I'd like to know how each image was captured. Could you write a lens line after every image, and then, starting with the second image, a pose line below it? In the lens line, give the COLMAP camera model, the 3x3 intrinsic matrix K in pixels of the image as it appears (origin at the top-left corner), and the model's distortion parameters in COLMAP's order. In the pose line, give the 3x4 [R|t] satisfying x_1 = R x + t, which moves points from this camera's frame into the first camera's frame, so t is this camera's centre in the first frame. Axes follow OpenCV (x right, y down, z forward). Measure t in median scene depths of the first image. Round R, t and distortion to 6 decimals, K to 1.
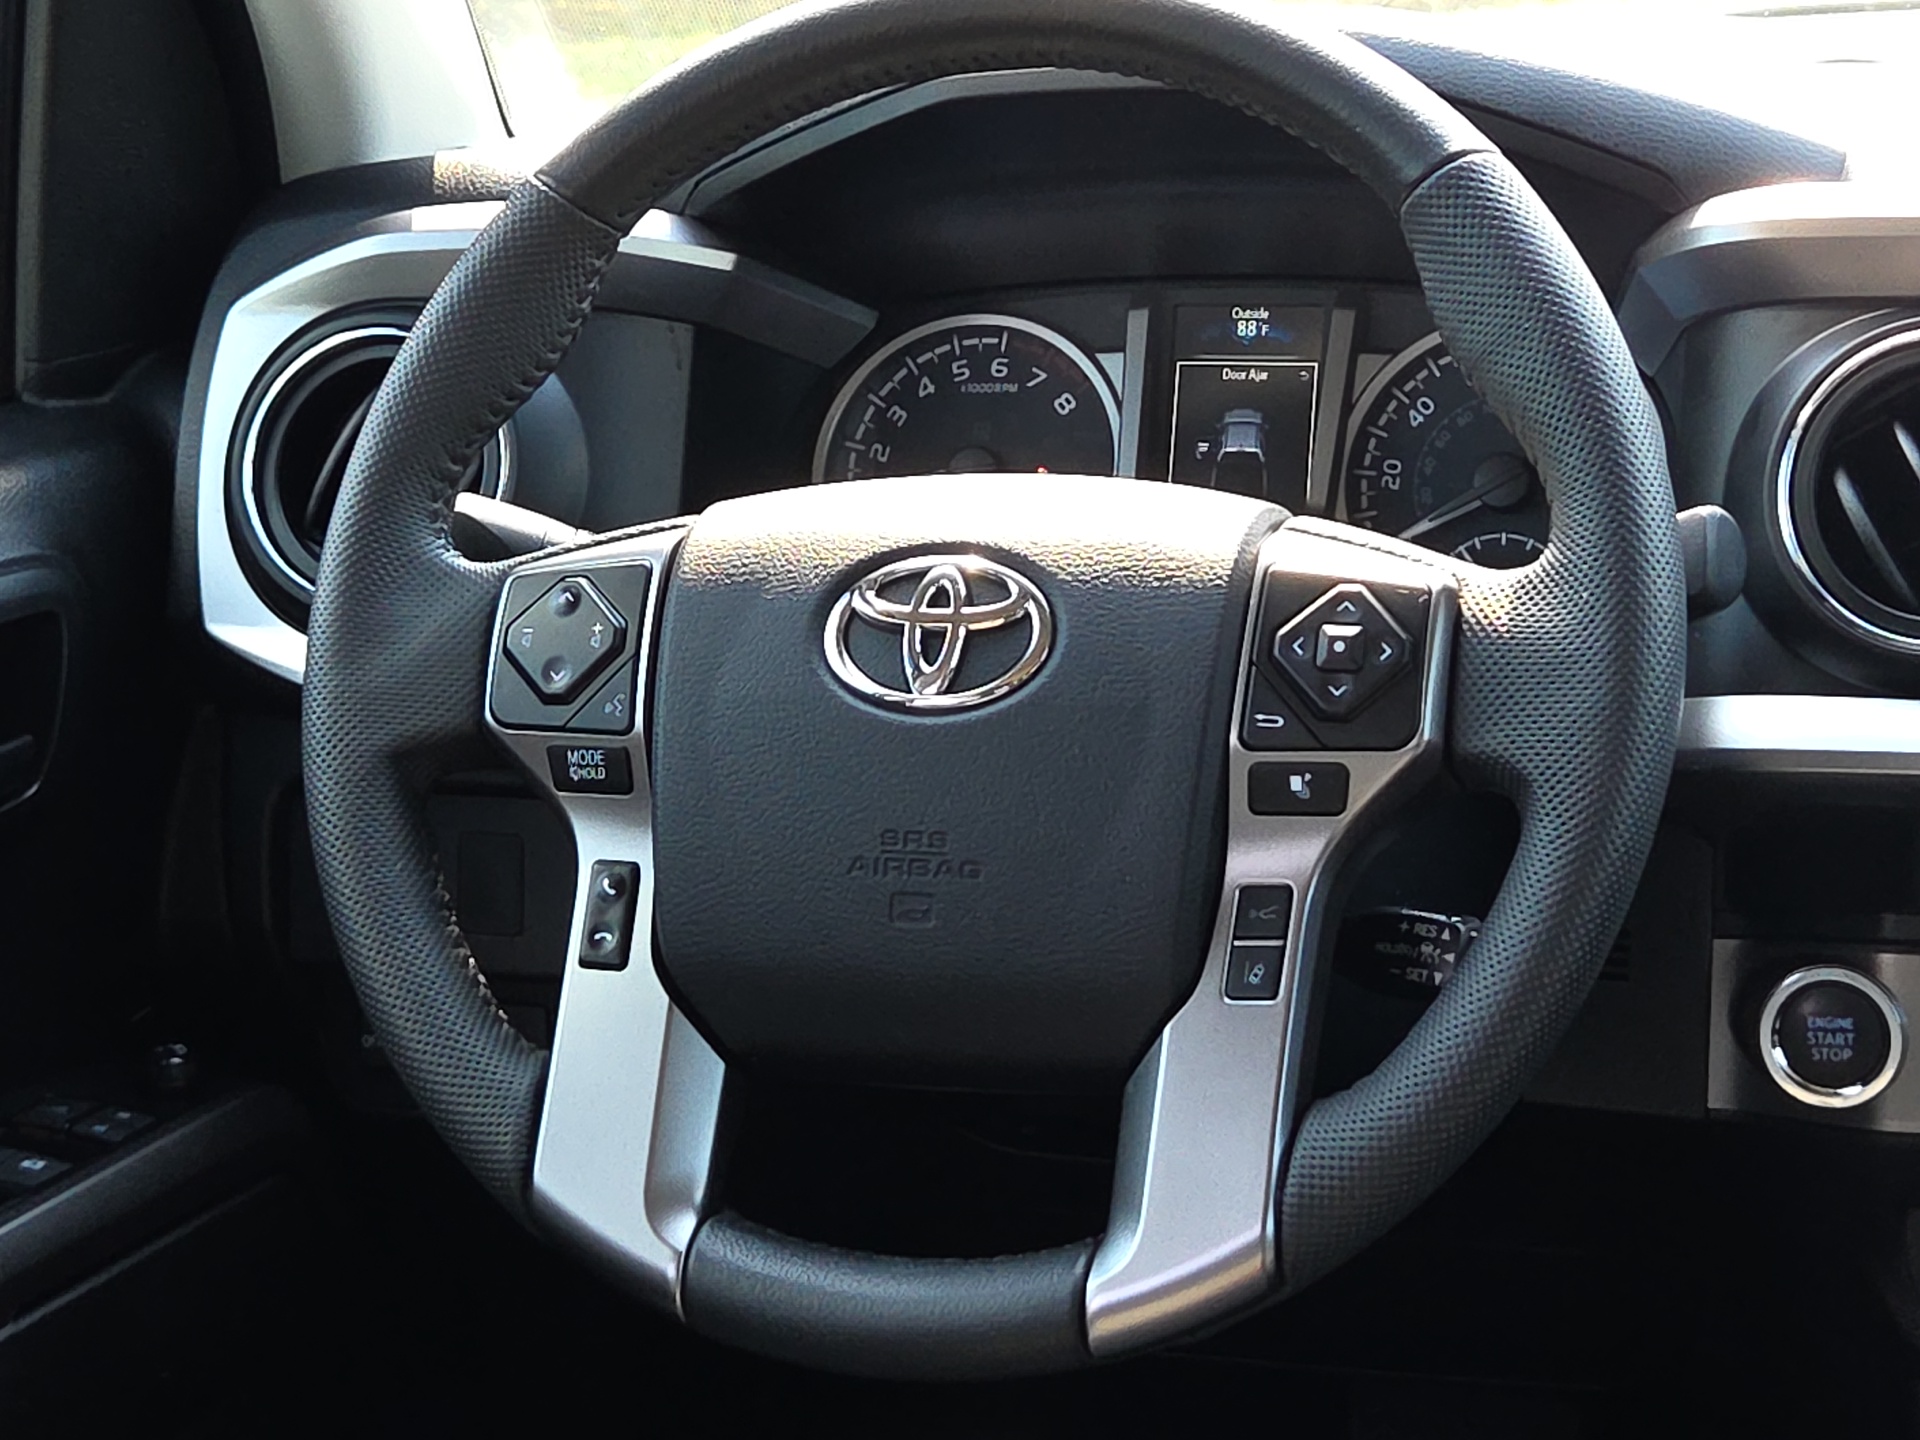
lens RADIAL K [[3779.2, 0, 985.4], [0, 3779.2, 647.7], [0, 0, 1]] dist [0.033482, 0.000000]
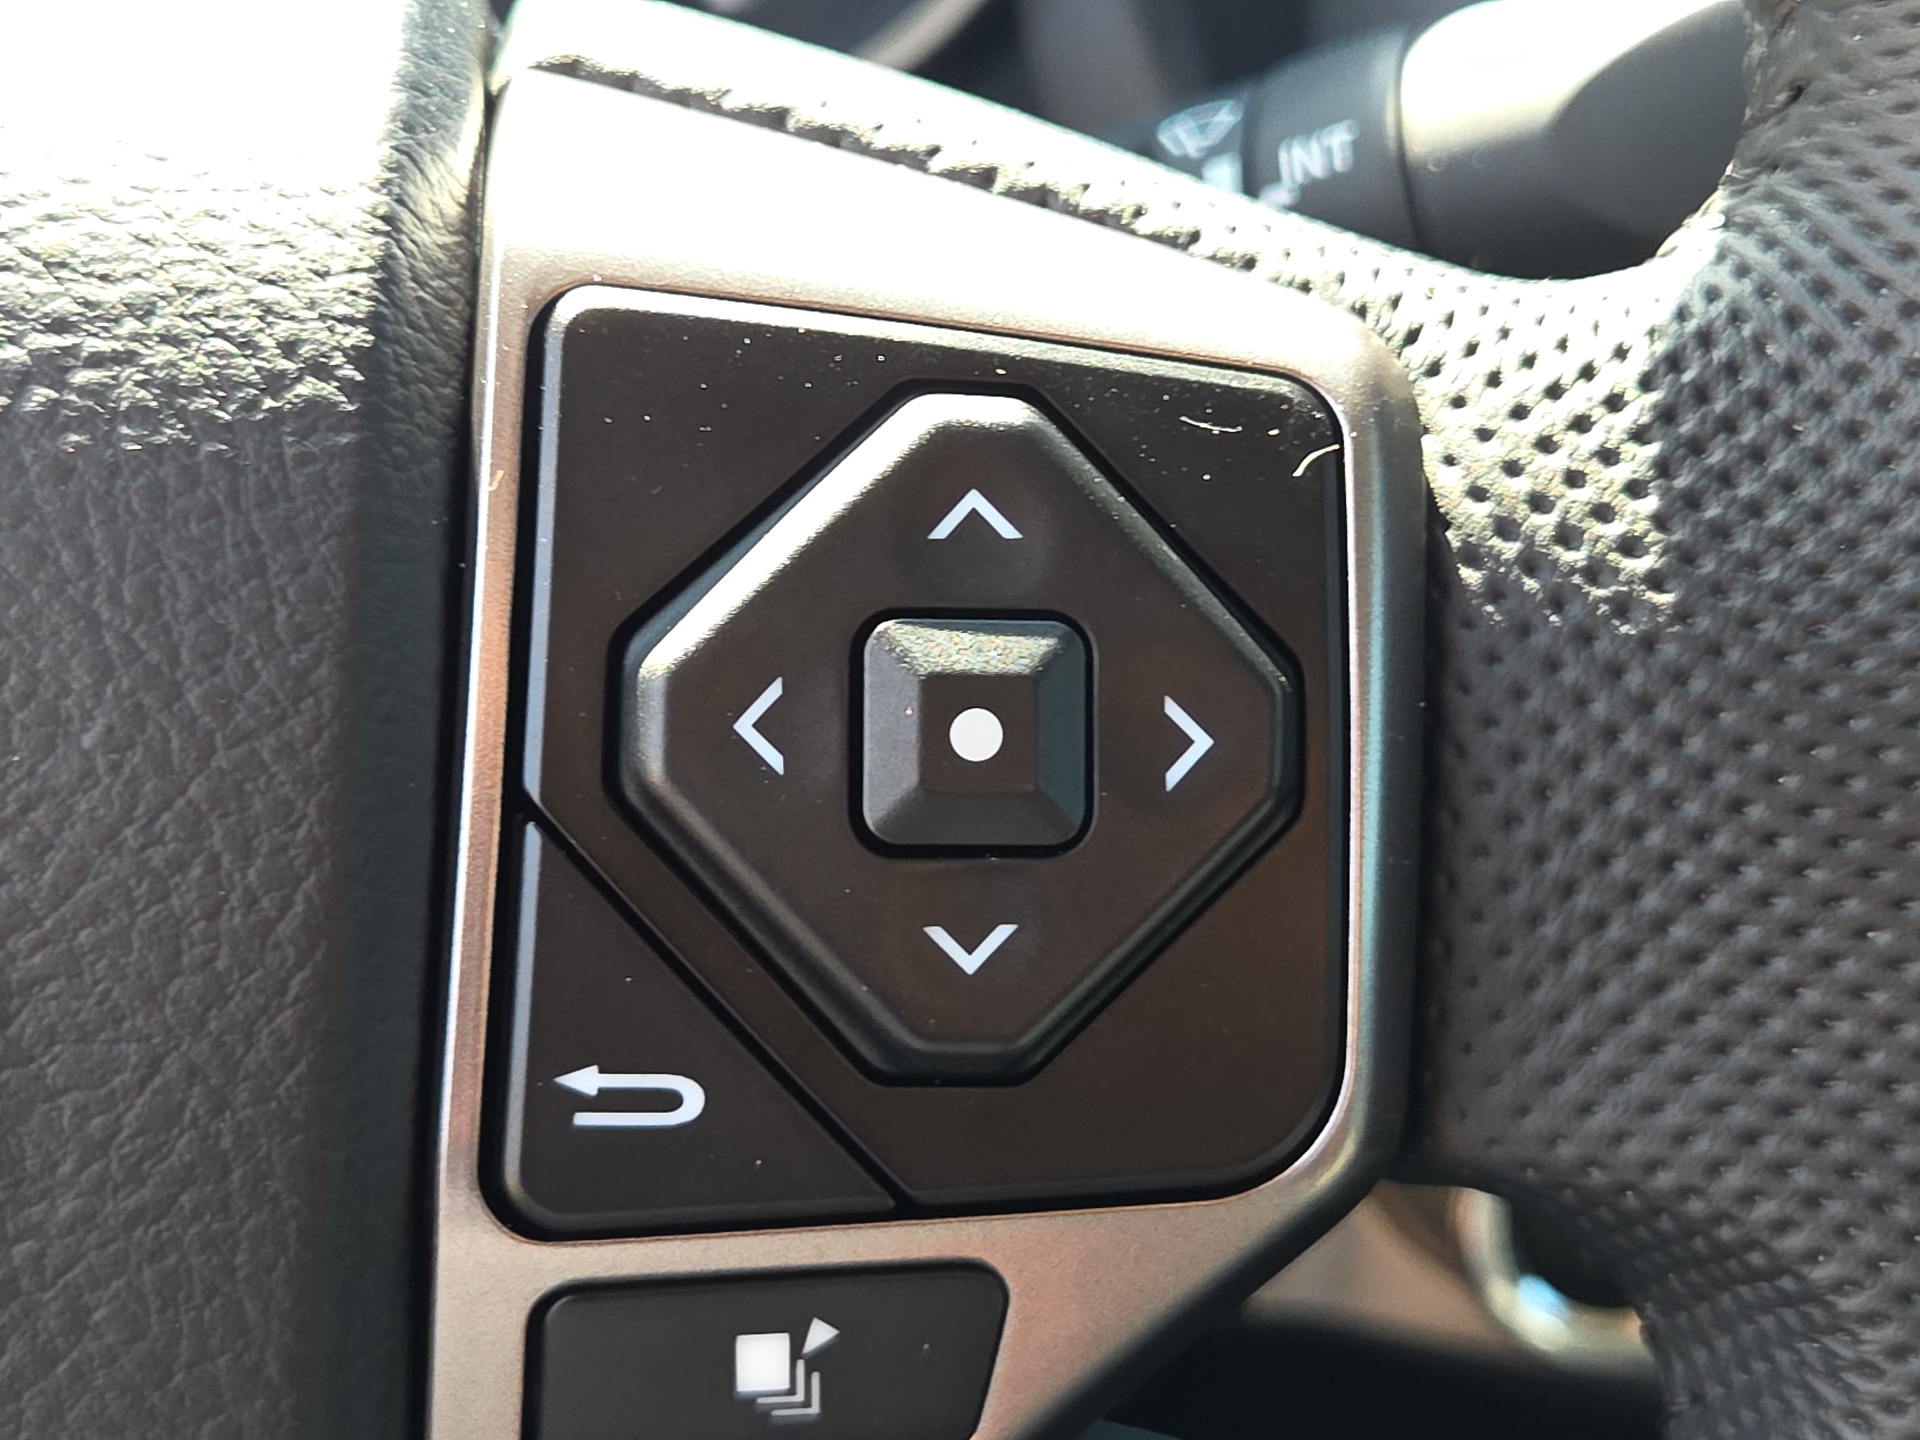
lens RADIAL K [[3243.2, 0, 963.5], [0, 3243.2, 715.6], [0, 0, 1]] dist [0.004045, 0.000000]
pose [[0.905329, -0.096888, 0.413511, 0.018679], [-0.019071, 0.963375, 0.267479, -0.043372], [-0.424282, -0.250043, 0.870324, 0.764413]]
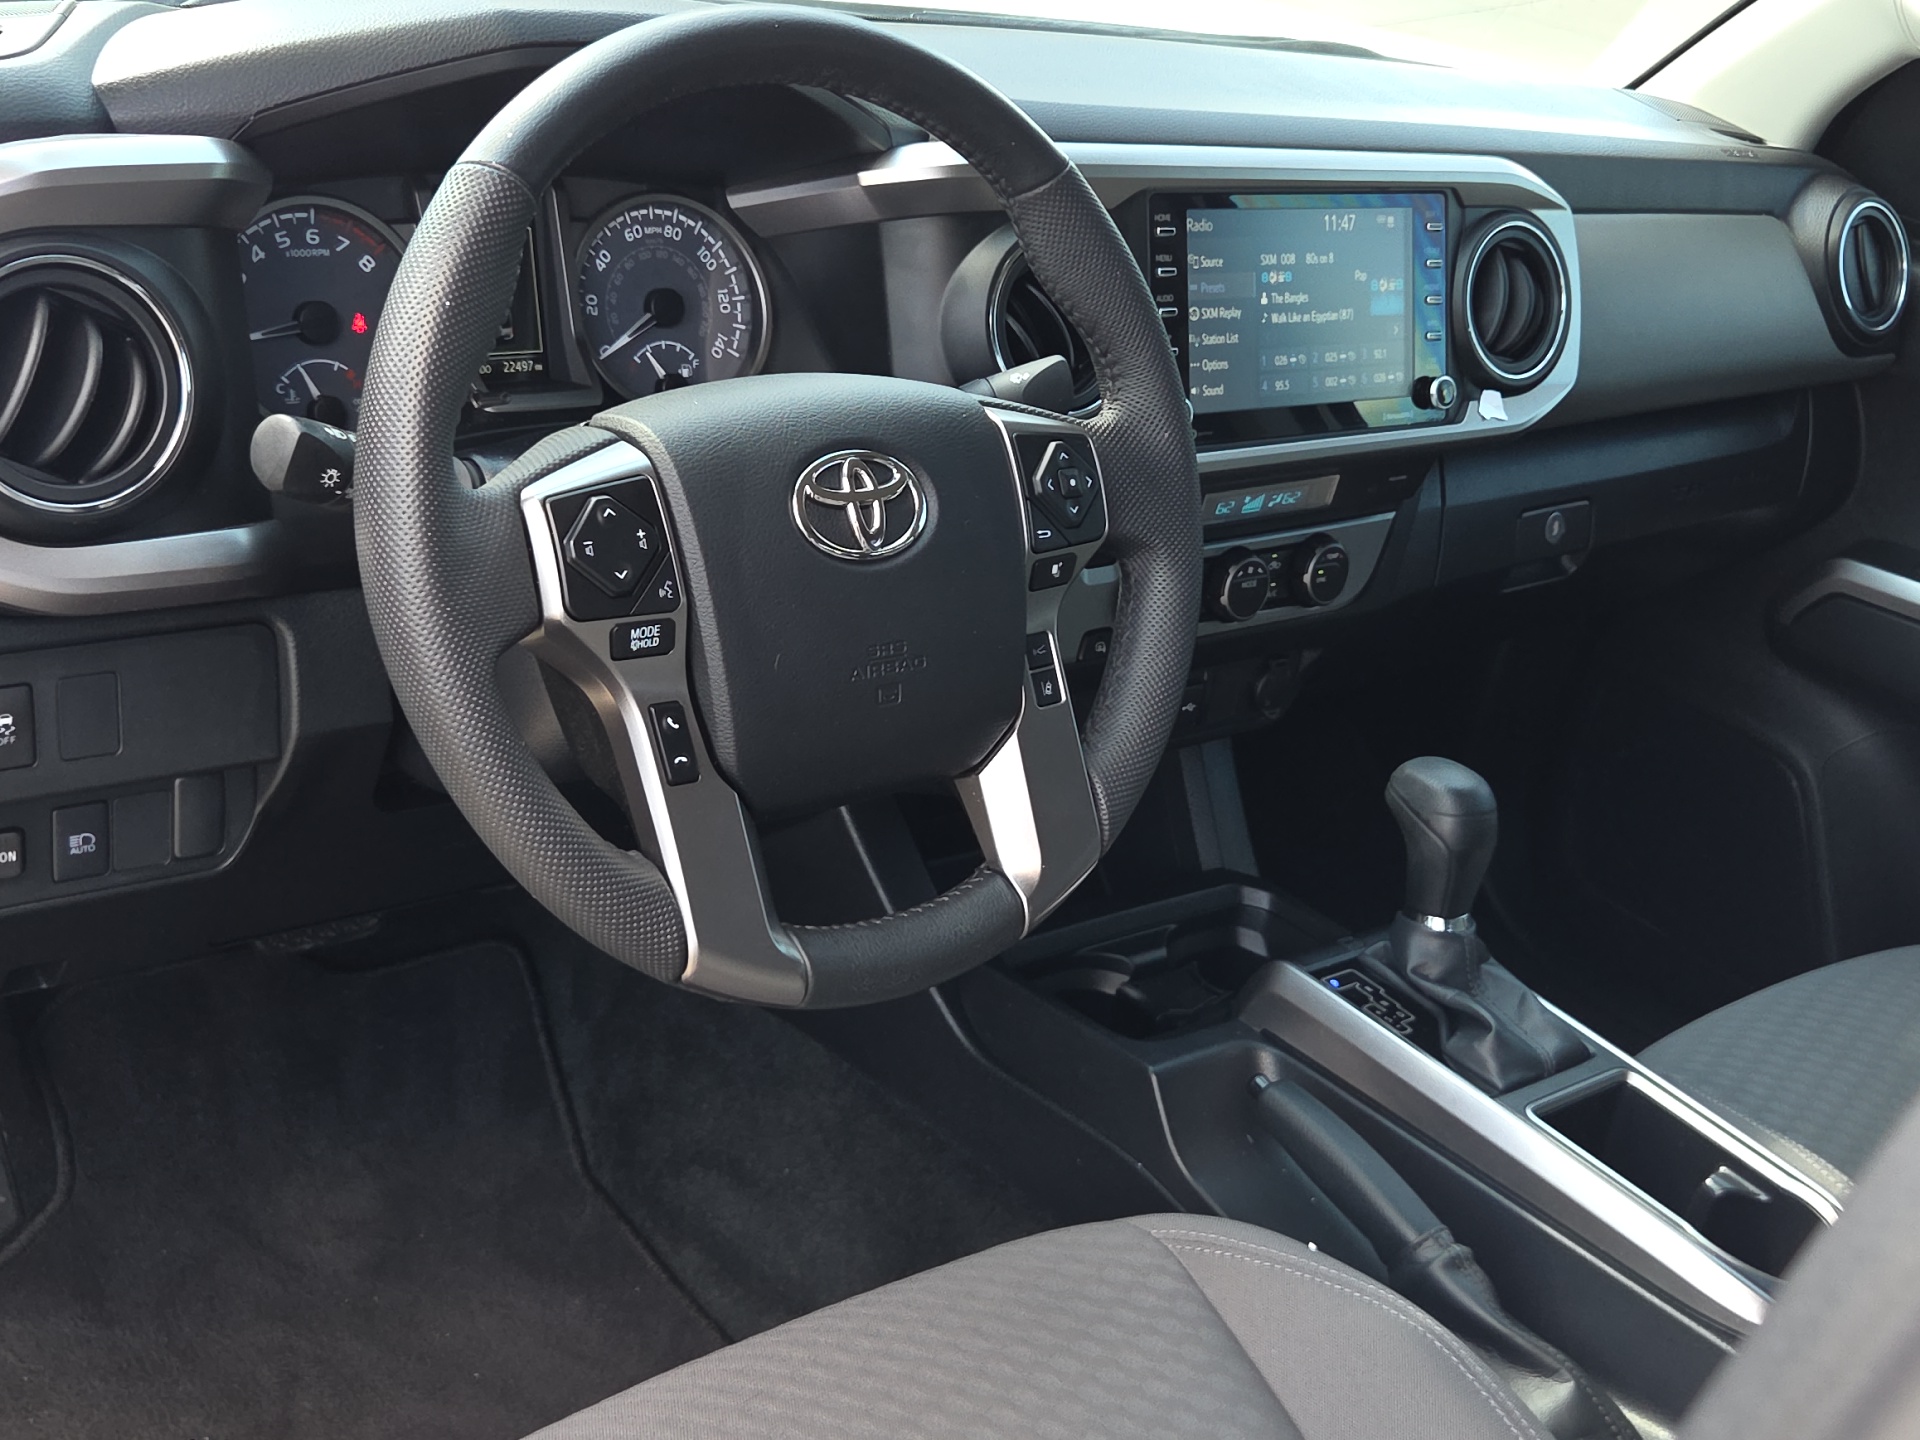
lens RADIAL K [[2308.6, 0, 951.5], [0, 2308.6, 665.9], [0, 0, 1]] dist [0.000866, 0.000000]
pose [[0.510235, -0.214381, 0.832887, -0.698094], [0.007481, 0.969504, 0.244963, -0.150245], [-0.860003, -0.118758, 0.496278, 0.490322]]
